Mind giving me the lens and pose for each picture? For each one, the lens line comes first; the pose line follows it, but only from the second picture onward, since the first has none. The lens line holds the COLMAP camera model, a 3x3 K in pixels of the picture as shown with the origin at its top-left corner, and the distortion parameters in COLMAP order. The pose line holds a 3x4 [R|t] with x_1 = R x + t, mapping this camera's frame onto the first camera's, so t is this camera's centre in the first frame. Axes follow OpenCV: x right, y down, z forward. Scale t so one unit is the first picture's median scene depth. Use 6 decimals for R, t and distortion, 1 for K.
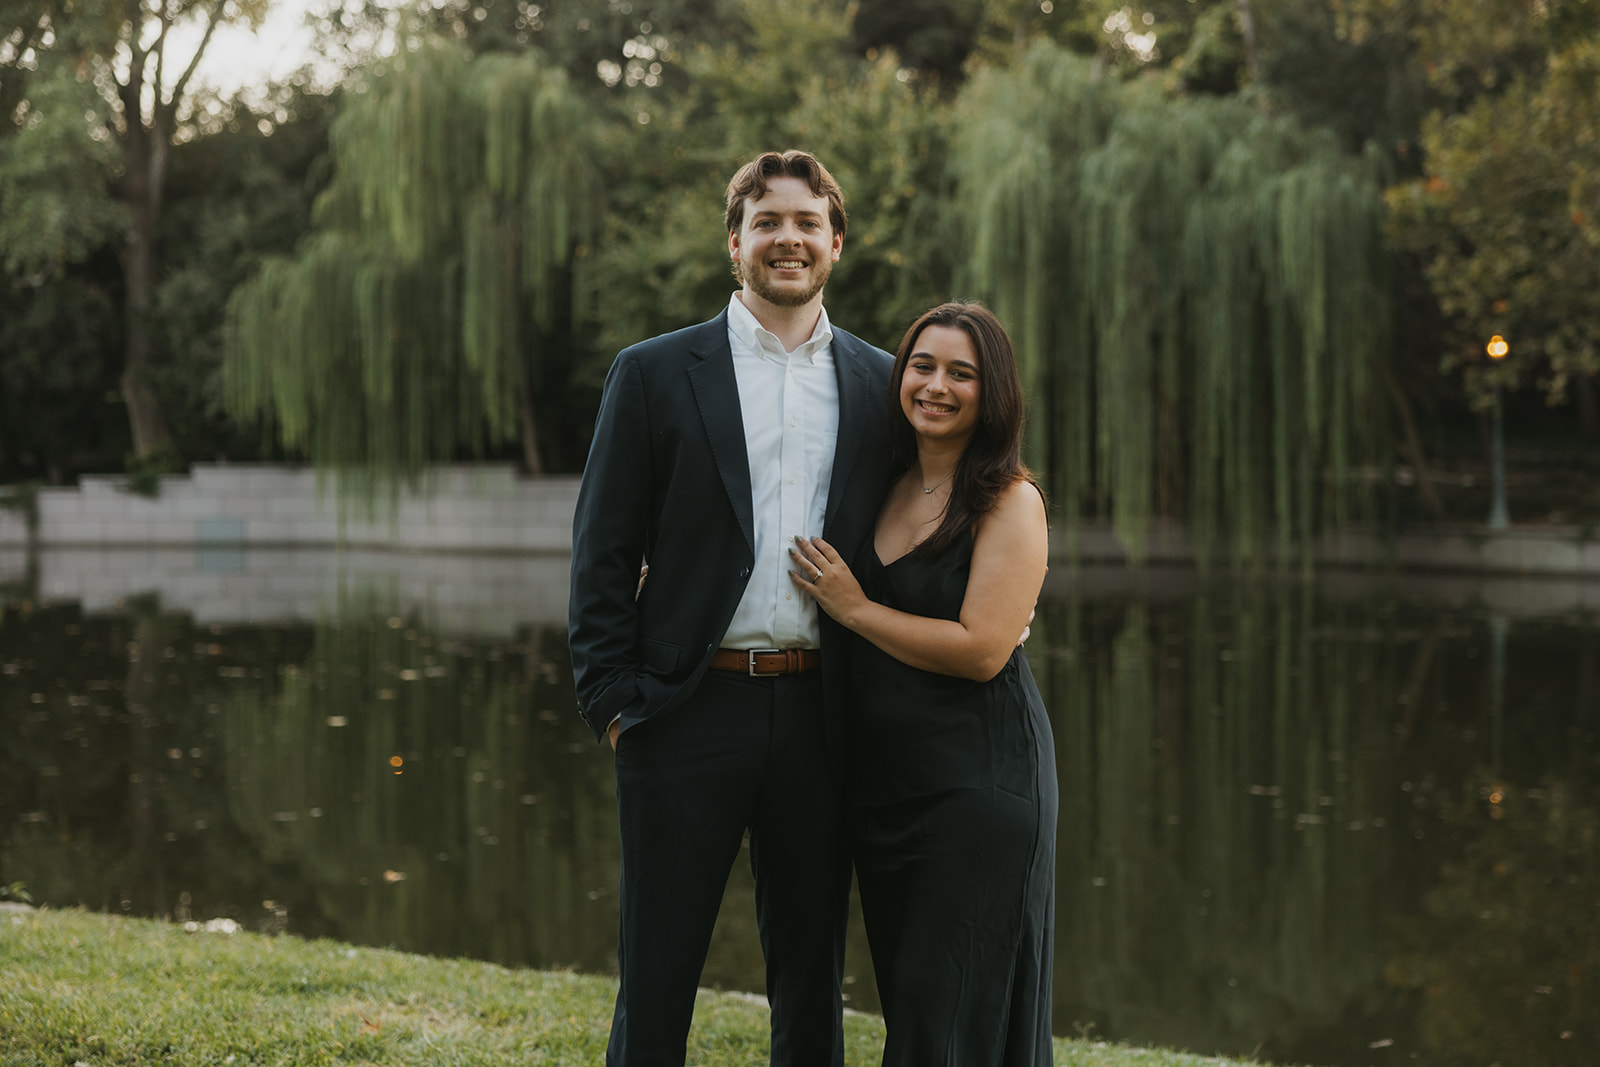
lens RADIAL K [[2280.0, 0, 800.0], [0, 2280.0, 533.5], [0, 0, 1]] dist [0.027385, -0.021445]
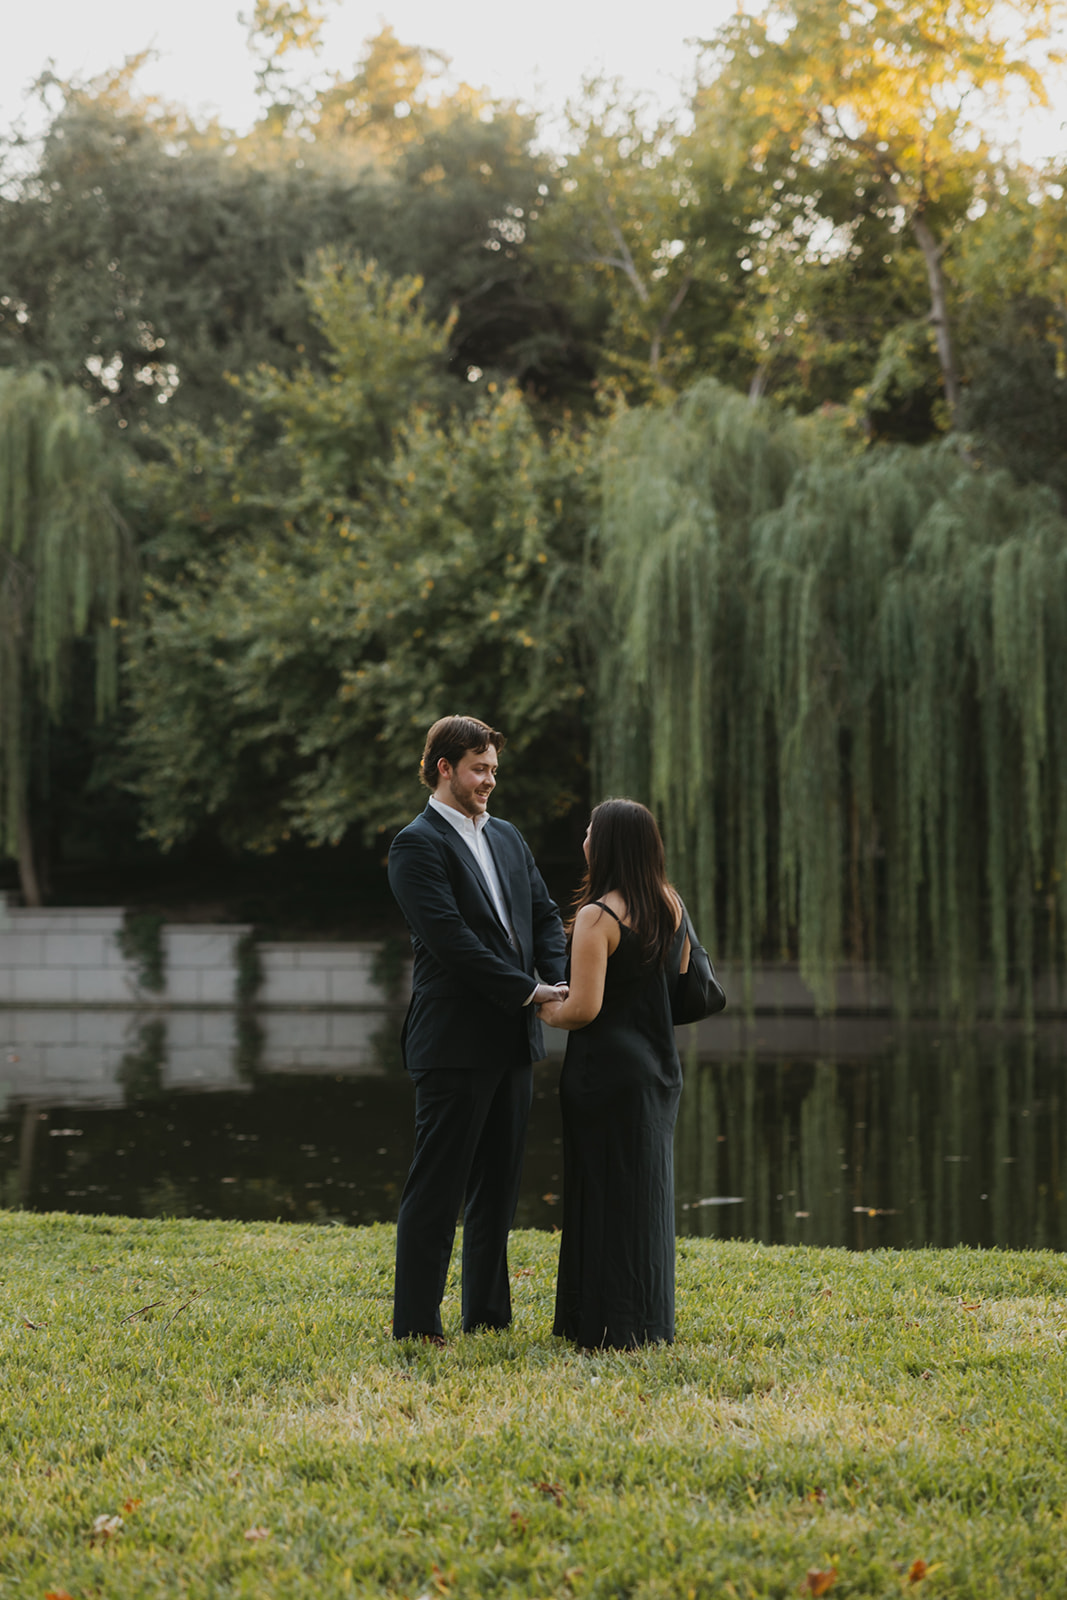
lens RADIAL K [[3220.9, 0, 533.5], [0, 3220.9, 800.0], [0, 0, 1]] dist [0.001031, 0.111201]
pose [[0.997491, 0.001188, 0.070790, -0.037462], [0.002941, 0.998301, -0.058187, 0.003876], [-0.070739, 0.058249, 0.995793, -0.145174]]
